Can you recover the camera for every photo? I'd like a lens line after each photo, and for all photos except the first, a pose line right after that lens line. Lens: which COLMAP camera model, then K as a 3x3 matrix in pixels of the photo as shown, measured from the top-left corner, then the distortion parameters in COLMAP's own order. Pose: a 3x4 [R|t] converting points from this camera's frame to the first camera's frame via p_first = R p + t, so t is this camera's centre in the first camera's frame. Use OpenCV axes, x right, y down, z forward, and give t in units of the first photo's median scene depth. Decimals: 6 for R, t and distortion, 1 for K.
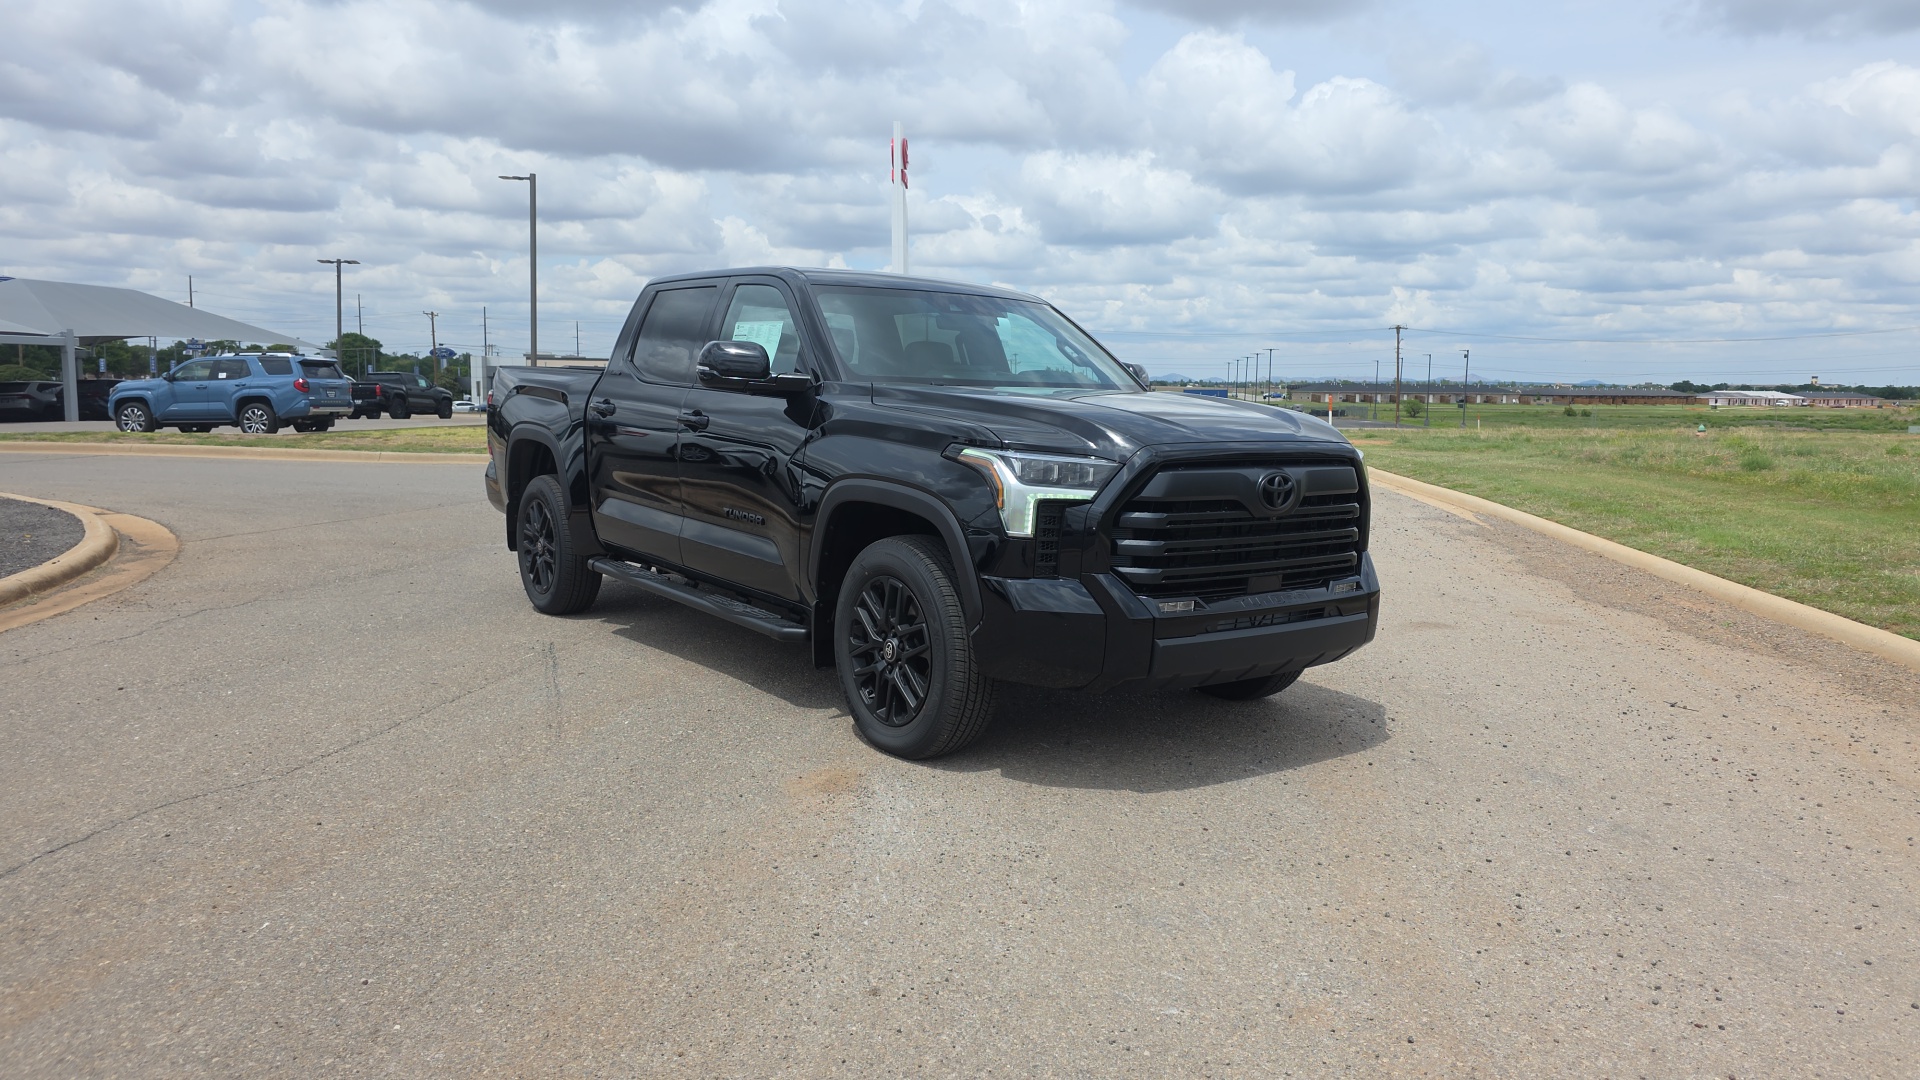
lens RADIAL K [[1326.2, 0, 1055.5], [0, 1326.2, 541.6], [0, 0, 1]] dist [0.063283, -0.061850]
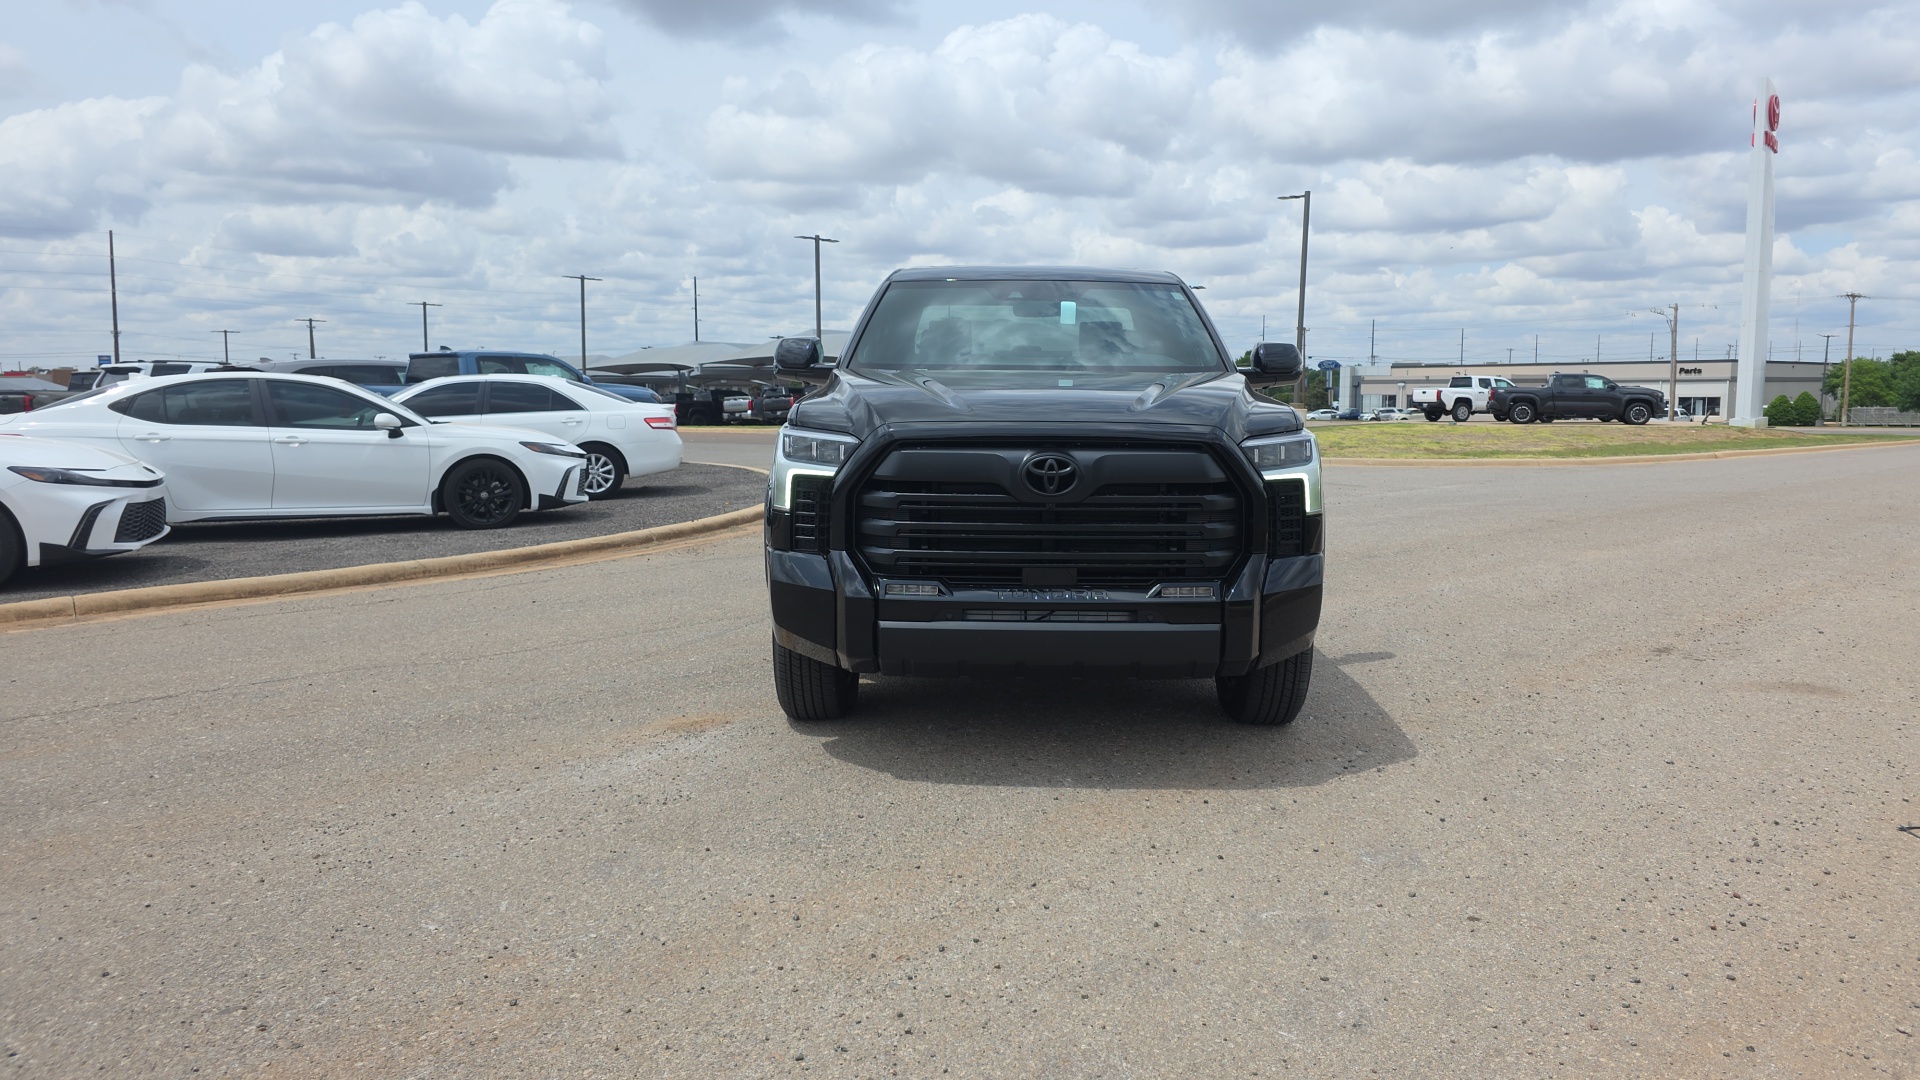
lens RADIAL K [[1314.8, 0, 975.0], [0, 1314.8, 552.2], [0, 0, 1]] dist [0.062600, -0.057251]
pose [[0.774174, 0.059578, -0.630162, 0.114359], [-0.057400, 0.998067, 0.023844, -0.000682], [0.630364, 0.017712, 0.776097, 0.044564]]
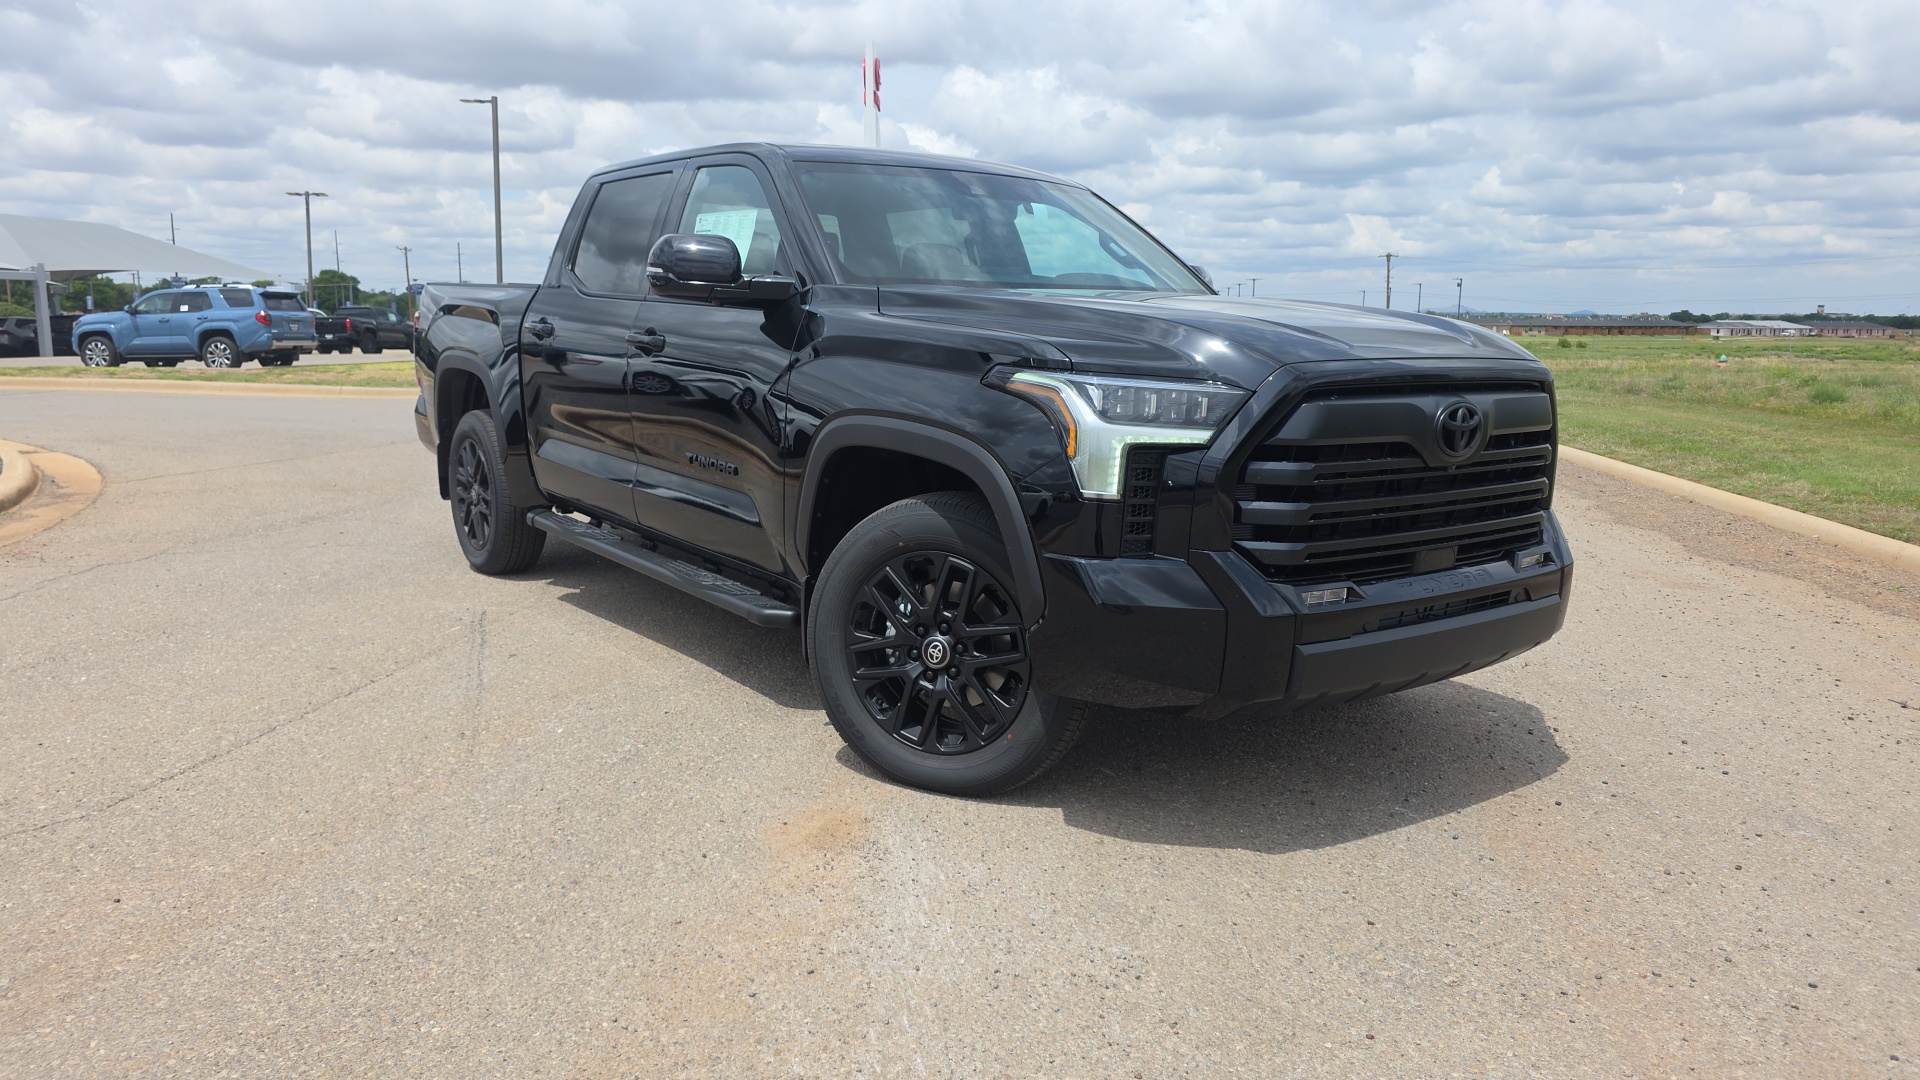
lens RADIAL K [[1314.8, 0, 975.0], [0, 1314.8, 552.2], [0, 0, 1]] dist [0.062600, -0.057251]
pose [[0.999276, 0.002494, -0.037972, -0.010018], [-0.000332, 0.998382, 0.056856, -0.002192], [0.038052, -0.056802, 0.997660, 0.048089]]
